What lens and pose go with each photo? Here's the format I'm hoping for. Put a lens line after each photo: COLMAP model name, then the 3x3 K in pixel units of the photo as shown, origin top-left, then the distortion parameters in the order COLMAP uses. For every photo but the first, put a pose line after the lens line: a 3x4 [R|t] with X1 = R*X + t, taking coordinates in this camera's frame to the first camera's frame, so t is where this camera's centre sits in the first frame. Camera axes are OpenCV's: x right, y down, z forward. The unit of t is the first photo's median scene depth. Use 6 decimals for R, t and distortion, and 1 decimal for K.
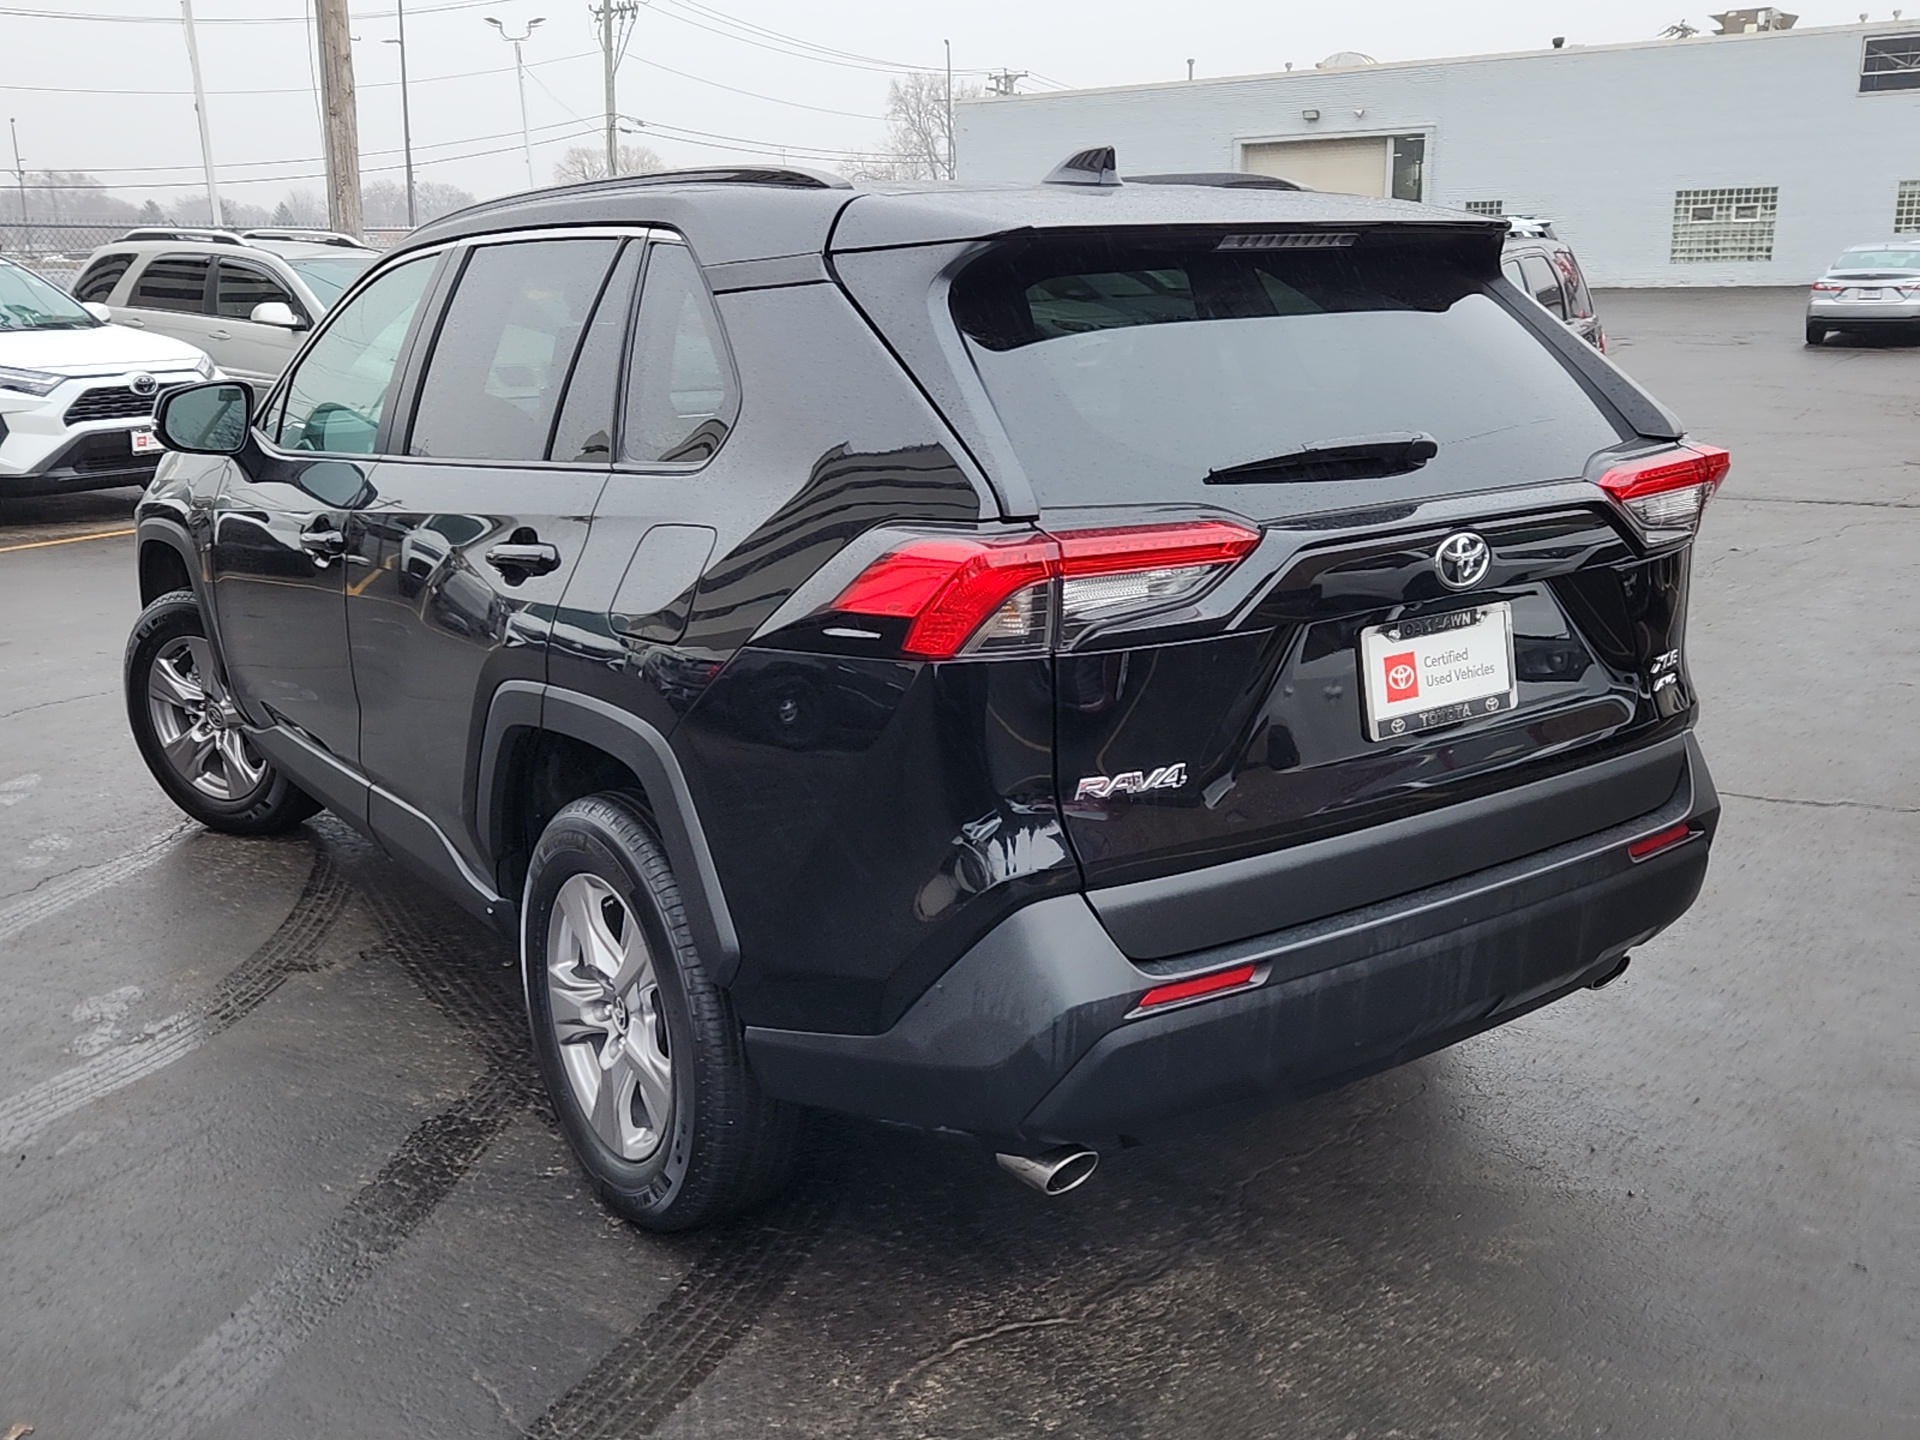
lens RADIAL K [[1788.4, 0, 960.0], [0, 1788.4, 720.0], [0, 0, 1]] dist [0.080295, -0.060313]
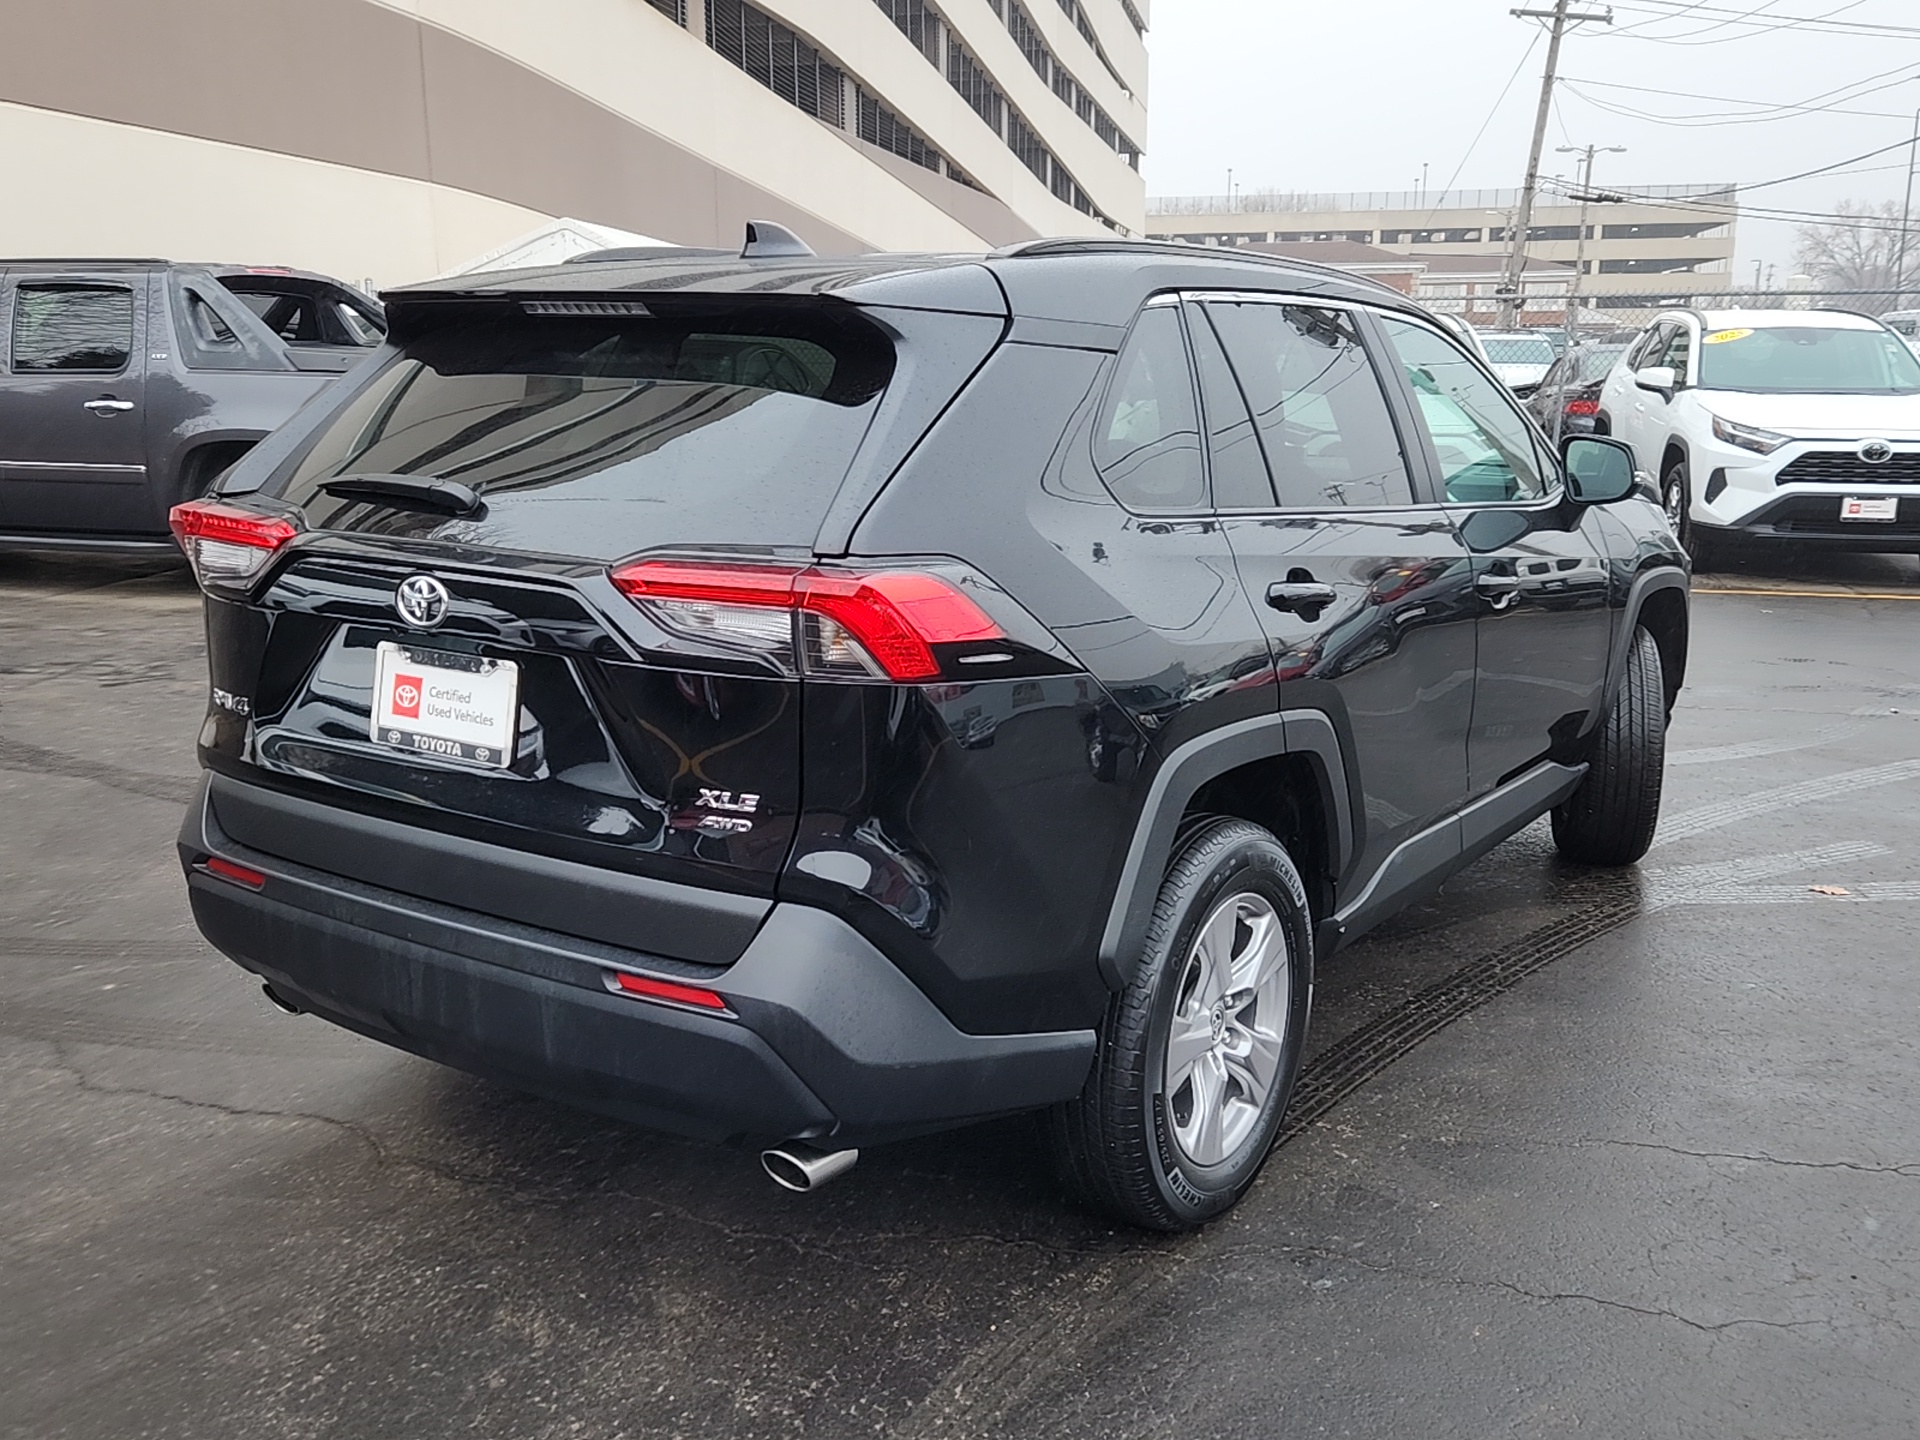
lens RADIAL K [[1788.4, 0, 960.0], [0, 1788.4, 720.0], [0, 0, 1]] dist [0.080295, -0.060313]
pose [[0.355450, 0.218661, -0.908759, 0.175967], [-0.249590, 0.959152, 0.133162, -0.030965], [0.900755, 0.179484, 0.395507, 0.110812]]
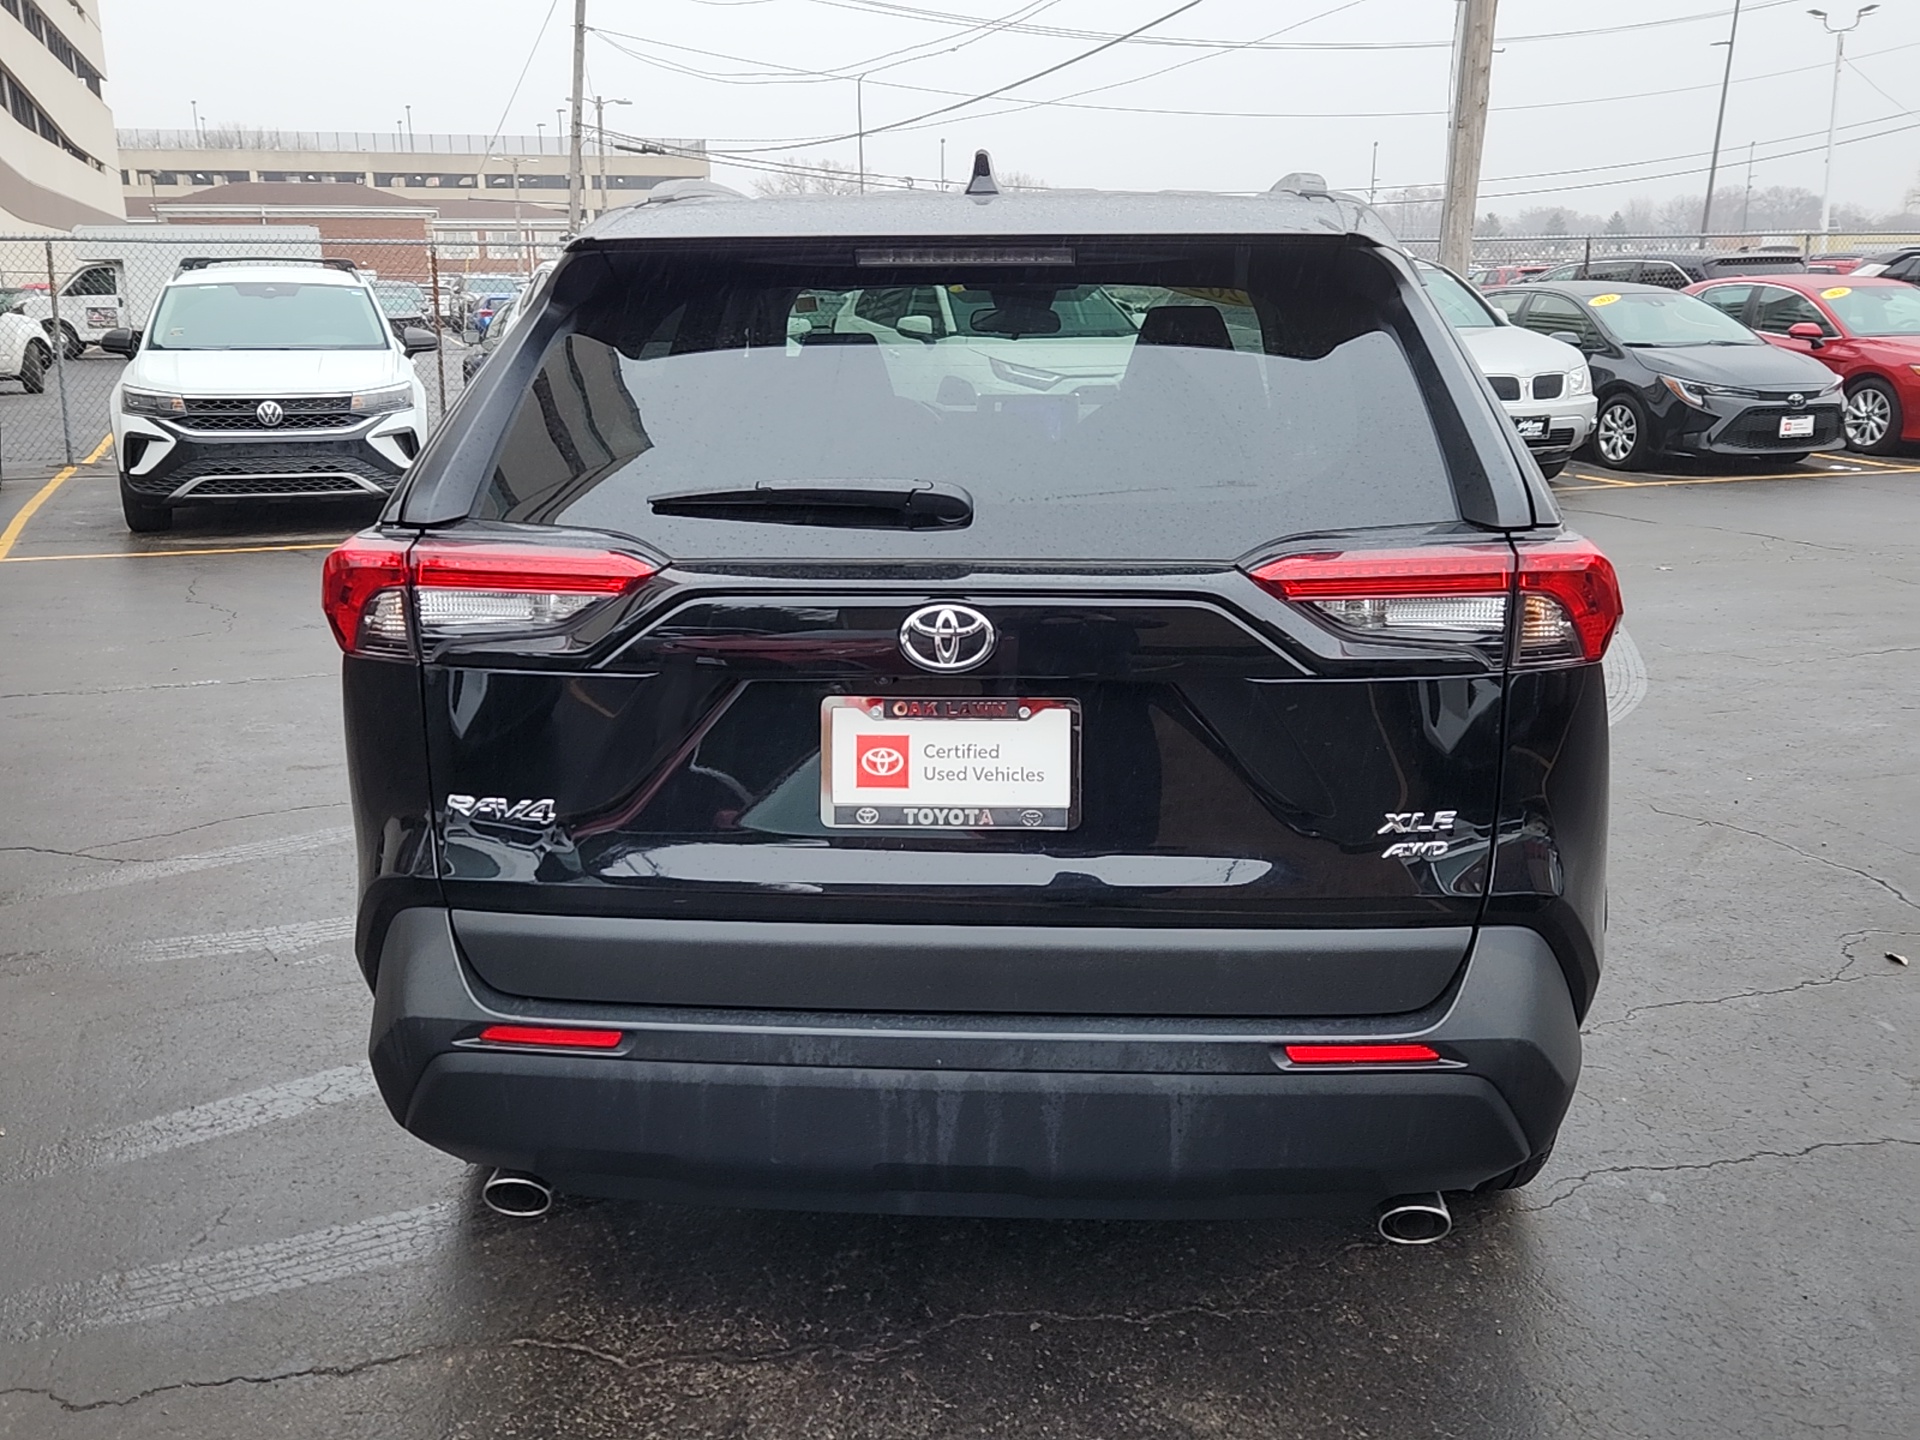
lens RADIAL K [[1788.4, 0, 960.0], [0, 1788.4, 720.0], [0, 0, 1]] dist [0.080295, -0.060313]
pose [[0.781206, 0.161319, -0.603069, 0.100586], [-0.164362, 0.985101, 0.050600, -0.011864], [0.602247, 0.059593, 0.796082, 0.042877]]
